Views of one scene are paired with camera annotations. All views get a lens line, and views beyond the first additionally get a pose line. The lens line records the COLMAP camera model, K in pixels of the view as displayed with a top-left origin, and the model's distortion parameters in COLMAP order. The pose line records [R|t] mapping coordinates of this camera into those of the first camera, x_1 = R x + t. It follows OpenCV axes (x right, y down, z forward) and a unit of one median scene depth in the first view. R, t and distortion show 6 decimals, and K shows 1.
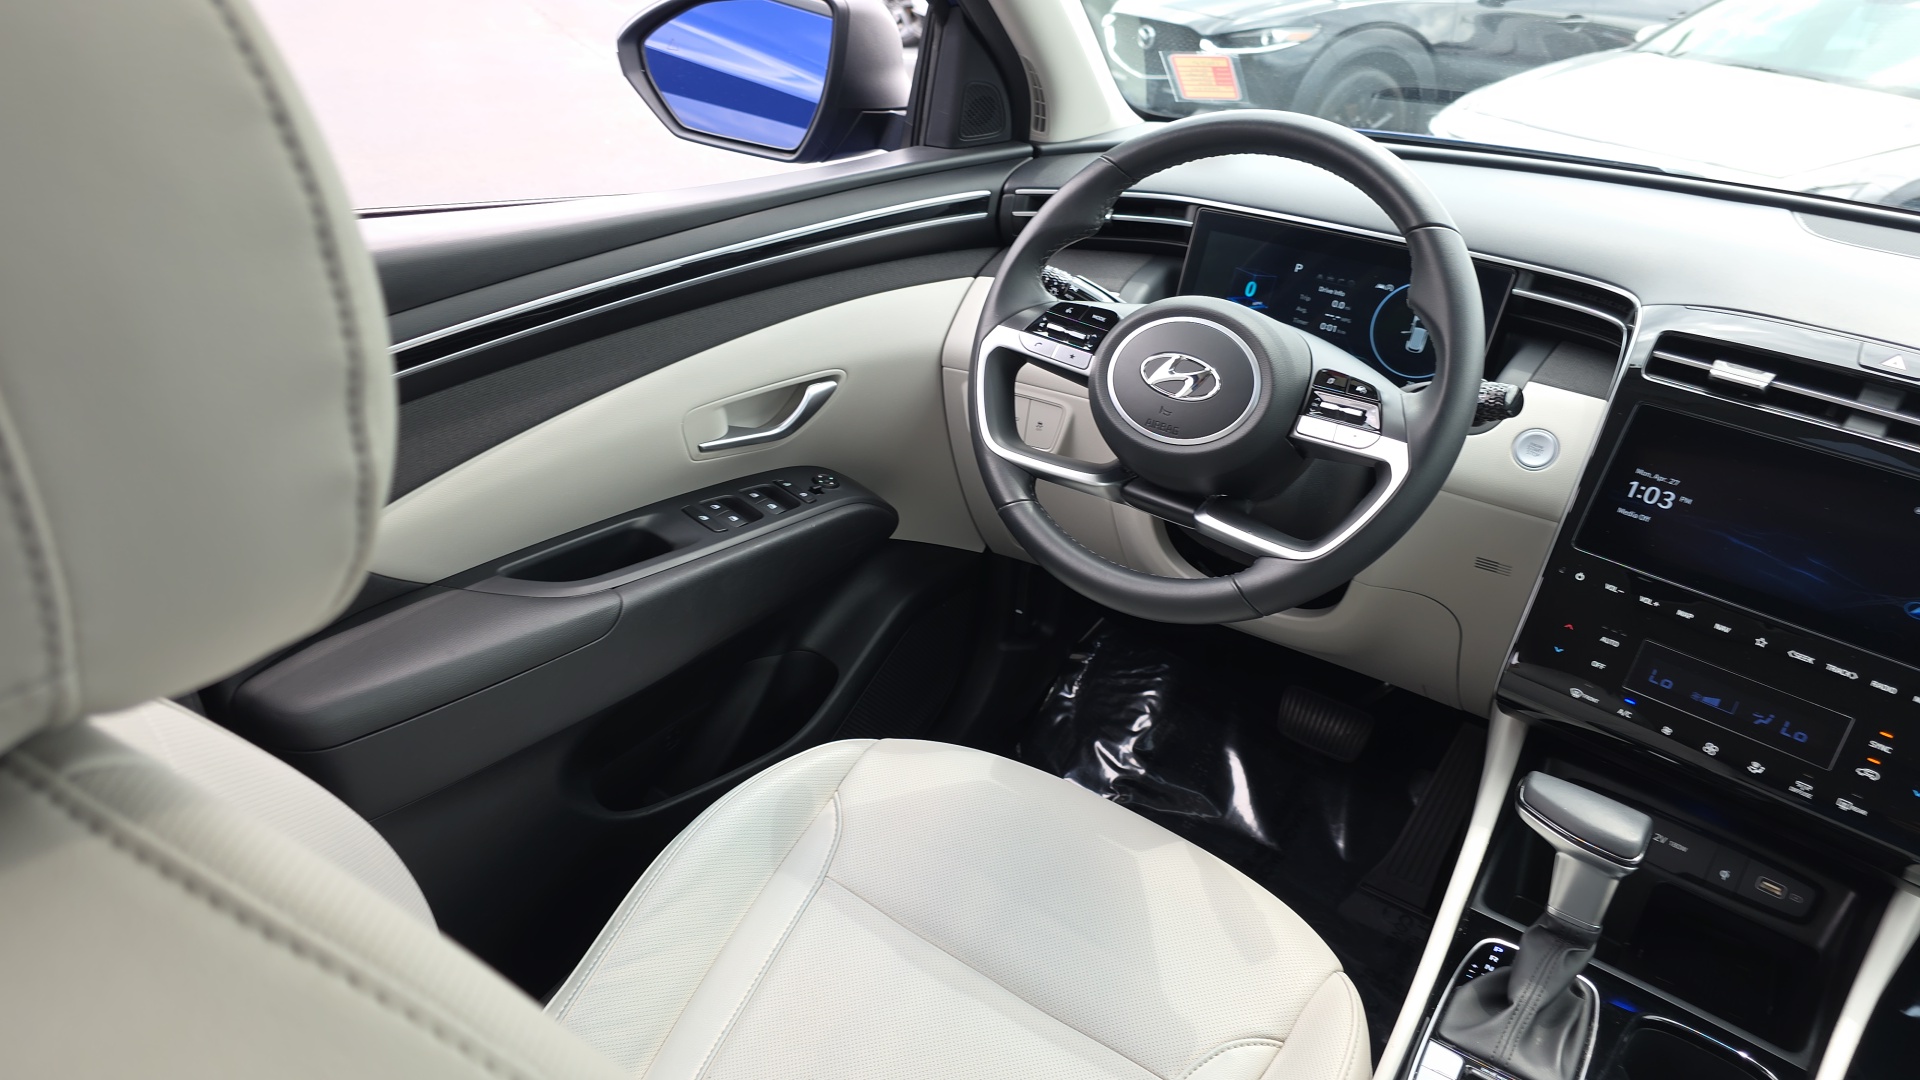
lens RADIAL K [[1299.7, 0, 960.0], [0, 1299.7, 540.0], [0, 0, 1]] dist [0.042142, -0.041070]
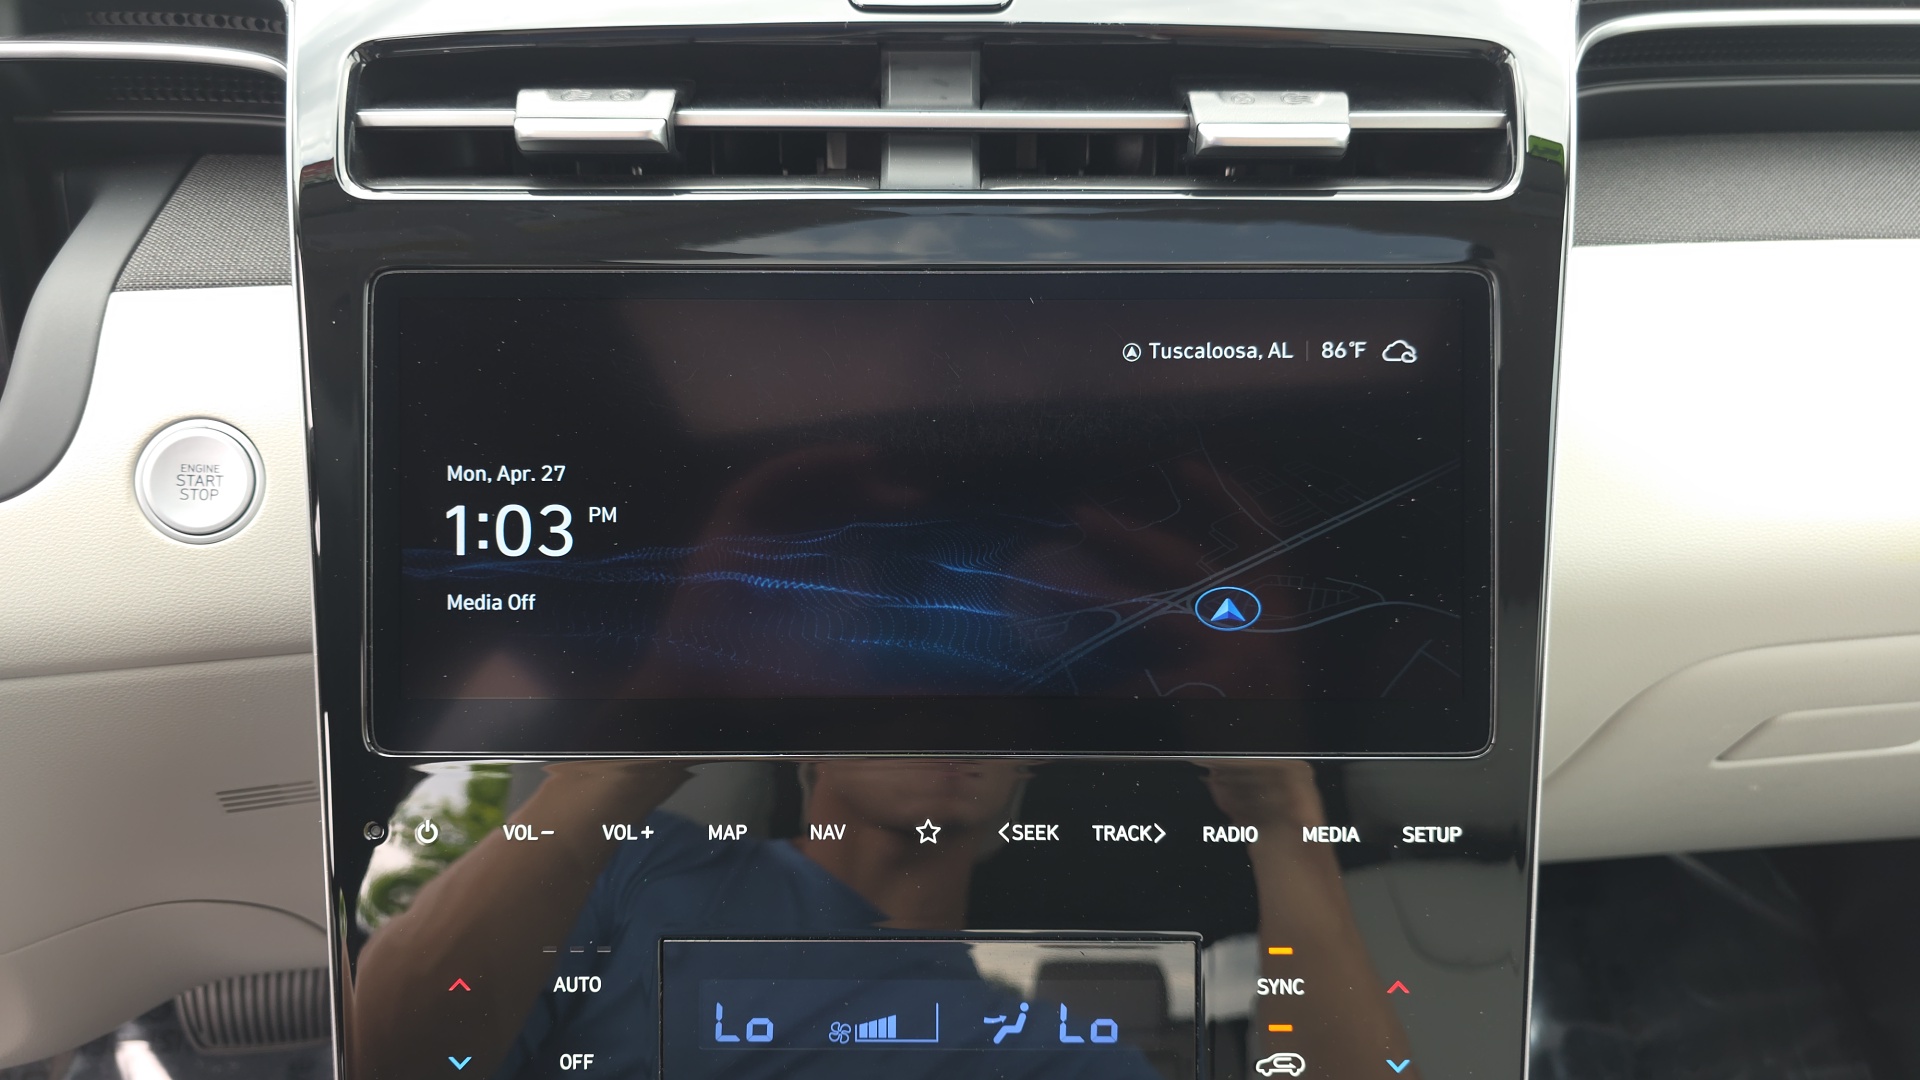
lens RADIAL K [[1480.7, 0, 960.0], [0, 1480.7, 540.0], [0, 0, 1]] dist [0.001696, -0.049016]
pose [[0.735657, -0.400700, 0.546121, 0.401864], [0.351214, 0.915057, 0.198291, -0.066285], [-0.579187, 0.045931, 0.813899, 0.622547]]
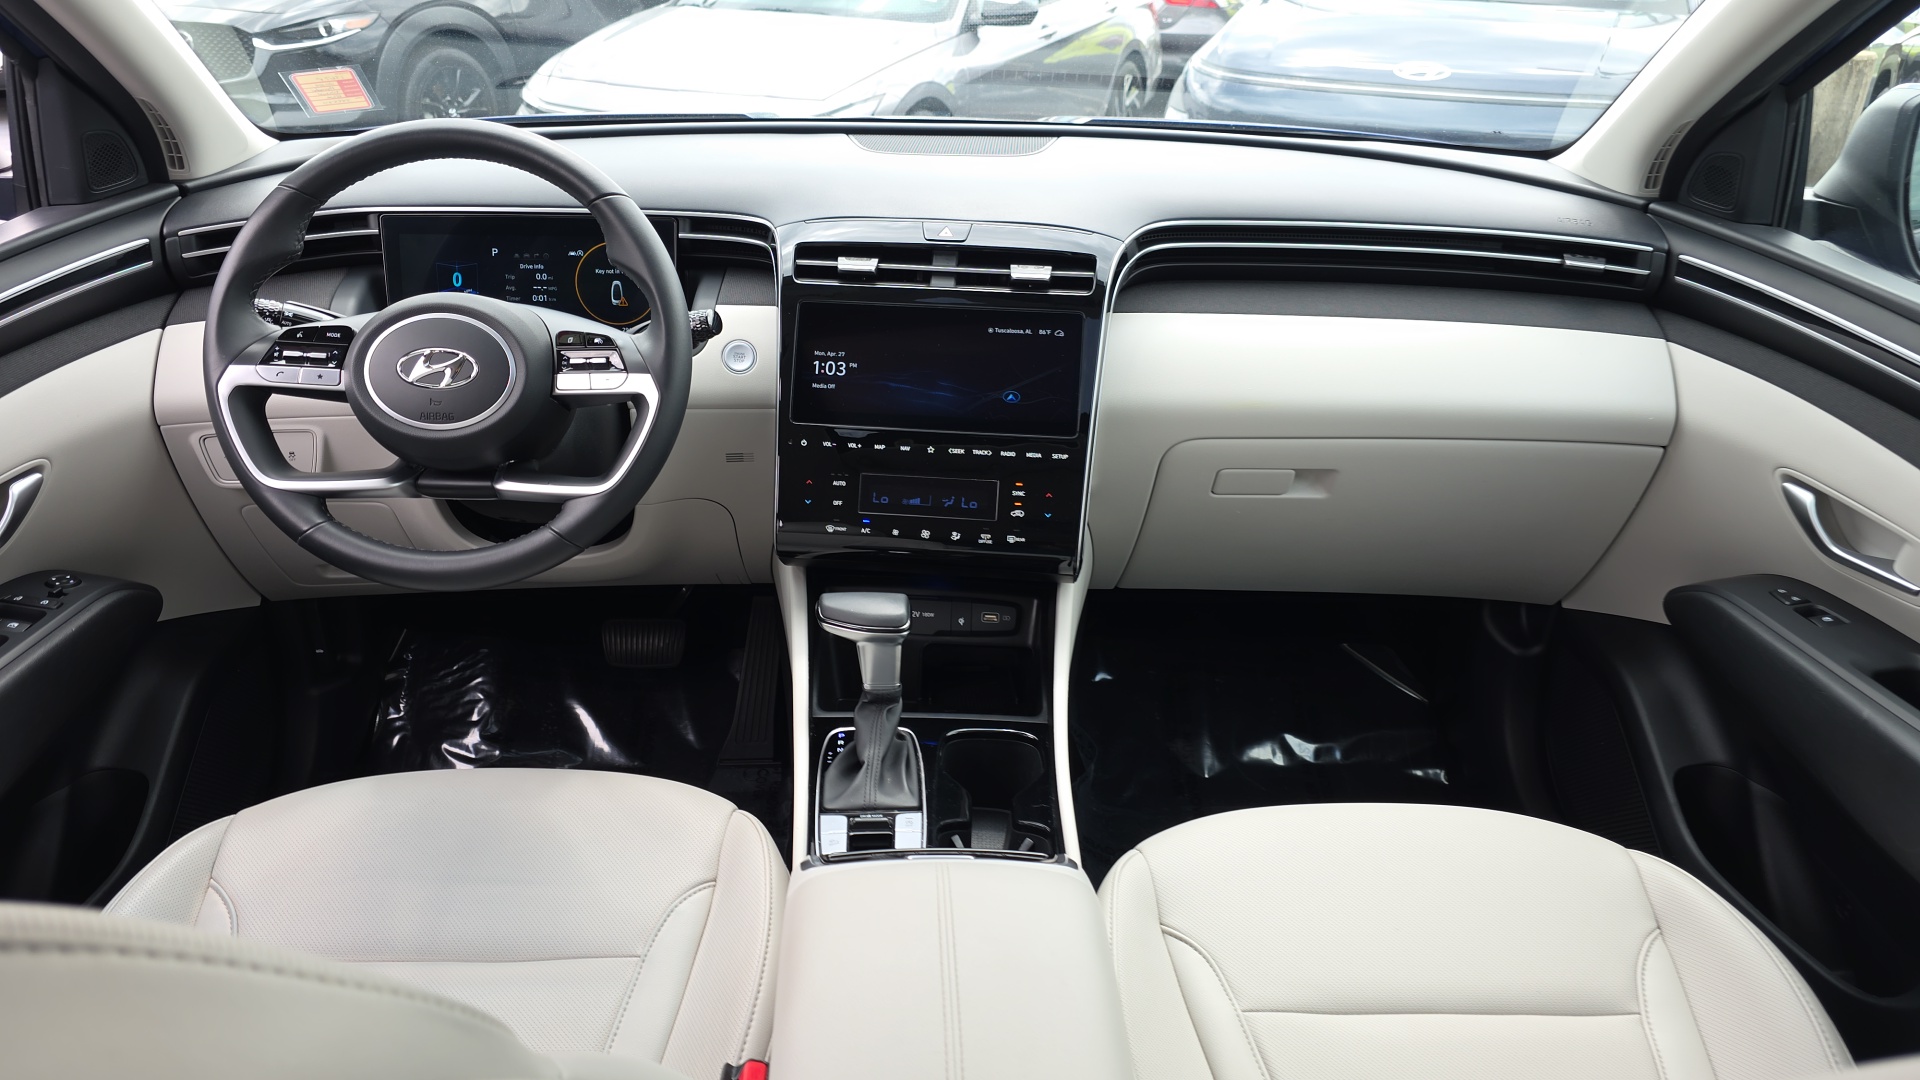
lens RADIAL K [[1276.8, 0, 940.7], [0, 1276.8, 540.4], [0, 0, 1]] dist [0.076342, -0.090395]
pose [[0.797363, -0.318814, 0.512415, -0.094904], [0.306431, 0.945358, 0.111348, 0.020284], [-0.519915, 0.068236, 0.851488, -0.135349]]
